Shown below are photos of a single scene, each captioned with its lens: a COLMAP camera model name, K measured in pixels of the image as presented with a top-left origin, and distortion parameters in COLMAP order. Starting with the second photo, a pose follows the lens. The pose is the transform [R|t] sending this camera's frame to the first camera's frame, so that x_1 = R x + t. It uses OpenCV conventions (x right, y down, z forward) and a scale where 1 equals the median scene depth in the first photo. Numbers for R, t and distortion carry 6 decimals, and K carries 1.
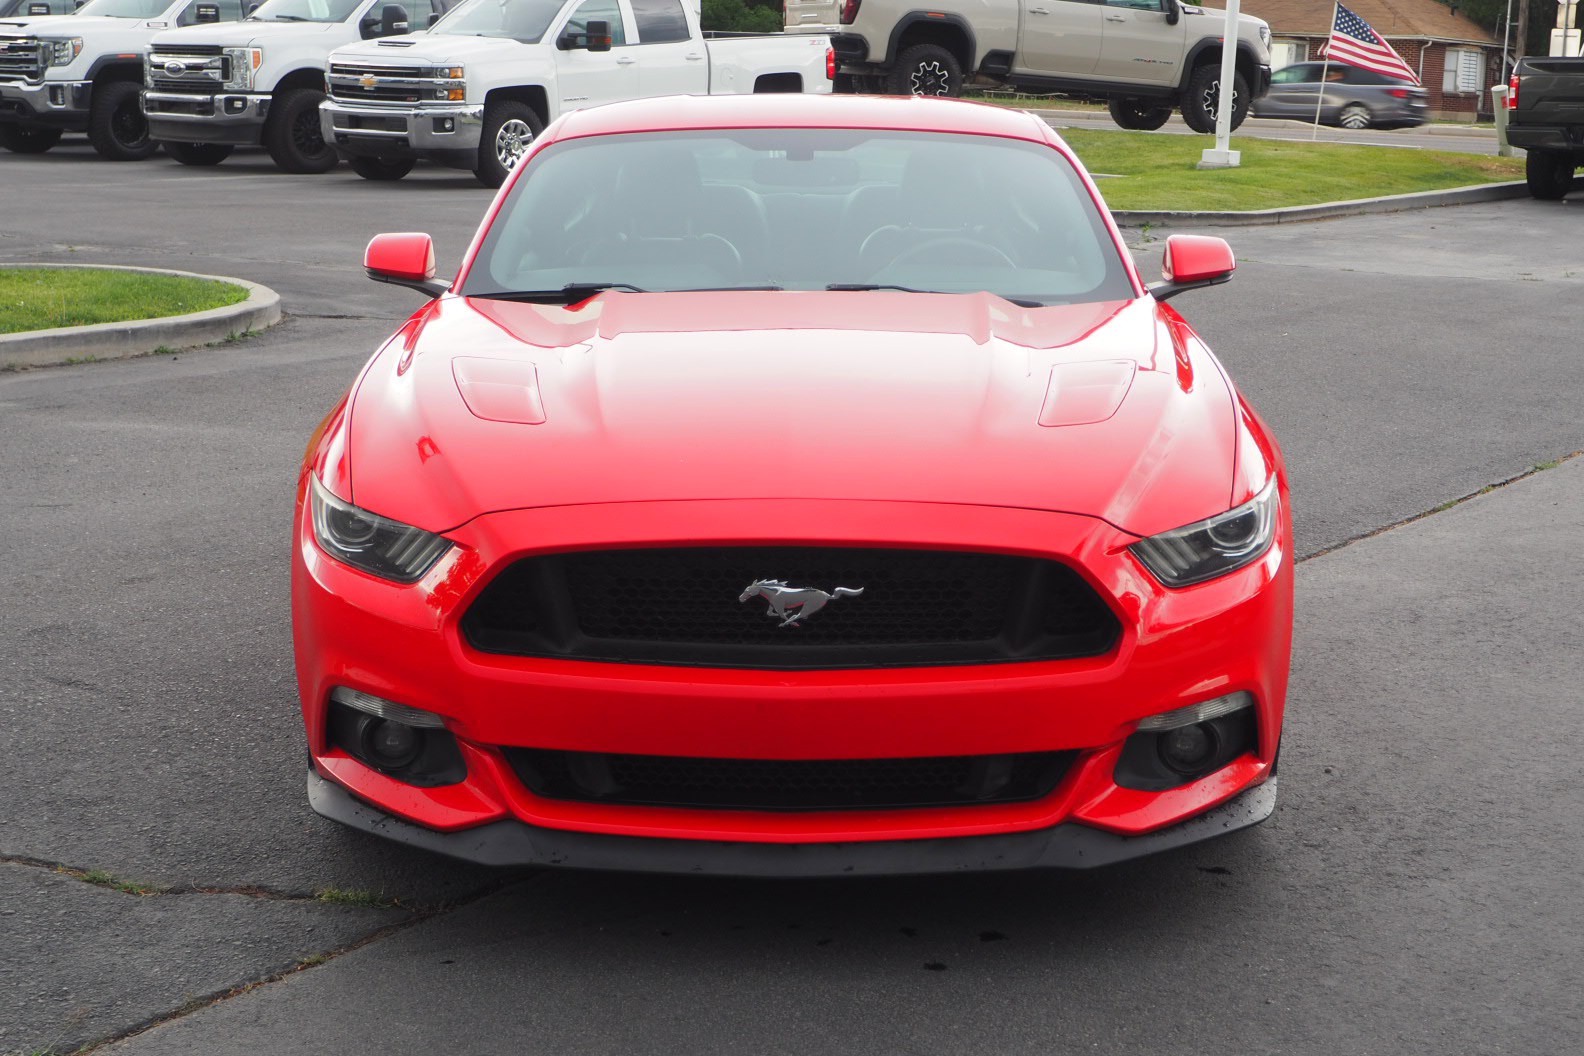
lens RADIAL K [[2364.5, 0, 792.0], [0, 2364.5, 528.0], [0, 0, 1]] dist [0.008739, 0.003877]
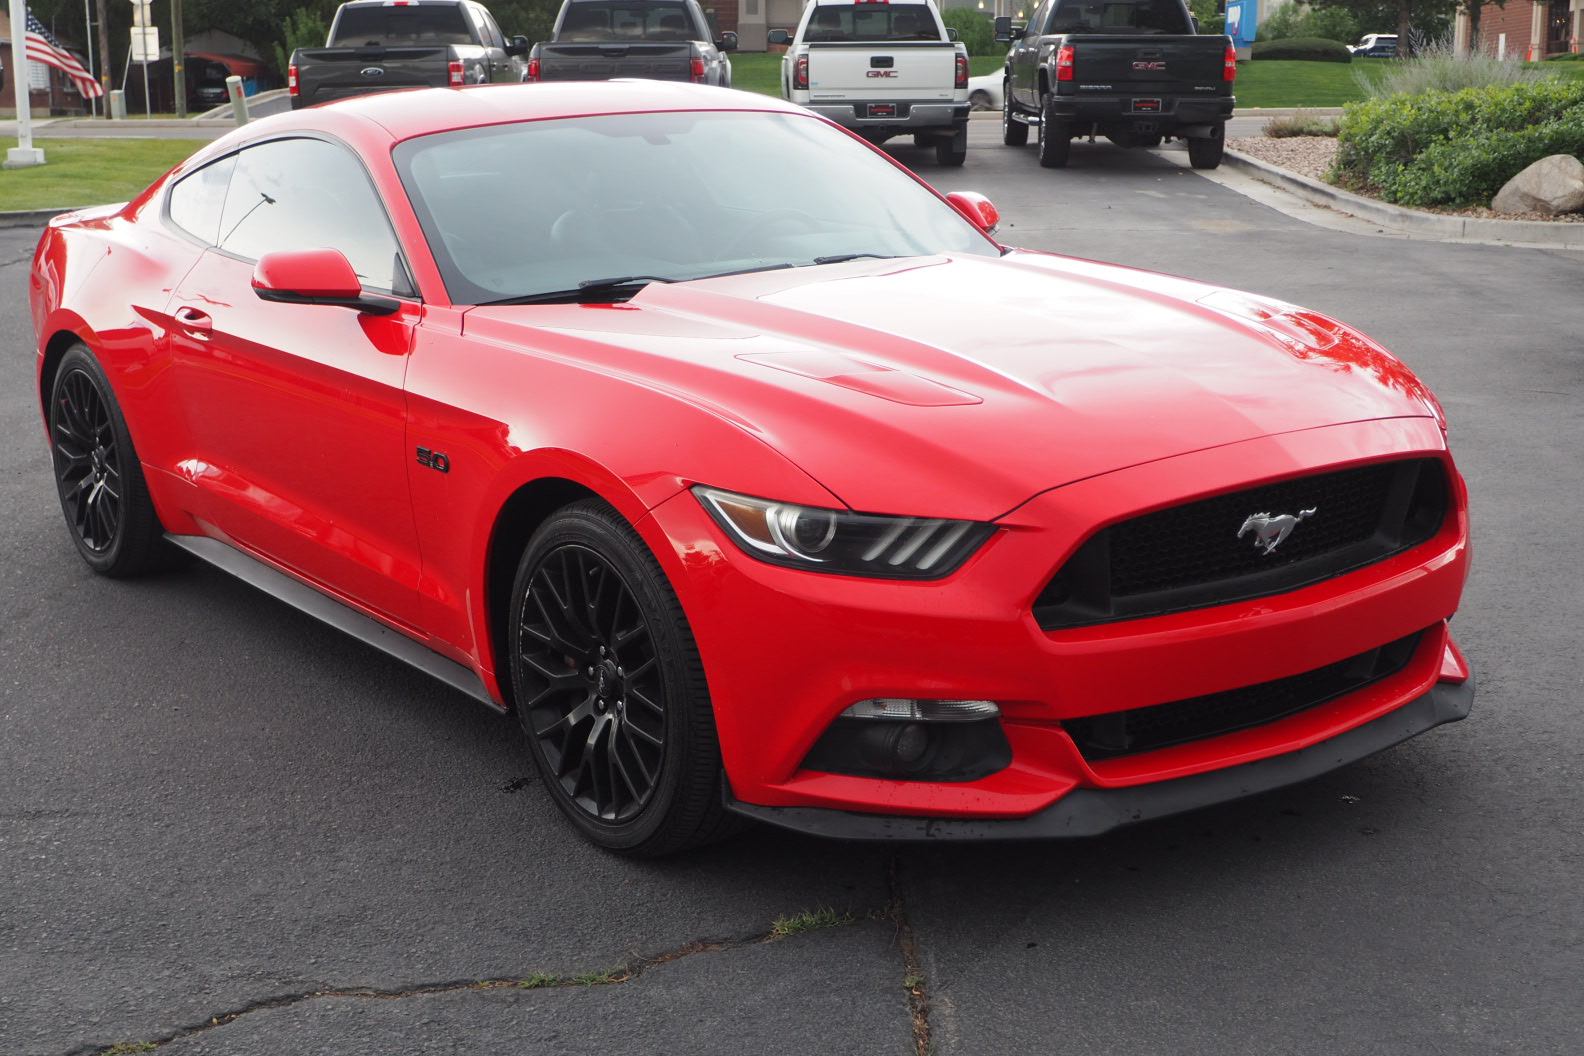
lens RADIAL K [[2151.9, 0, 792.0], [0, 2151.9, 528.0], [0, 0, 1]] dist [0.001502, 0.047706]
pose [[0.809868, -0.158656, 0.564750, -0.551543], [0.147438, 0.986879, 0.065815, -0.050384], [-0.567782, 0.029964, 0.822633, 0.235528]]
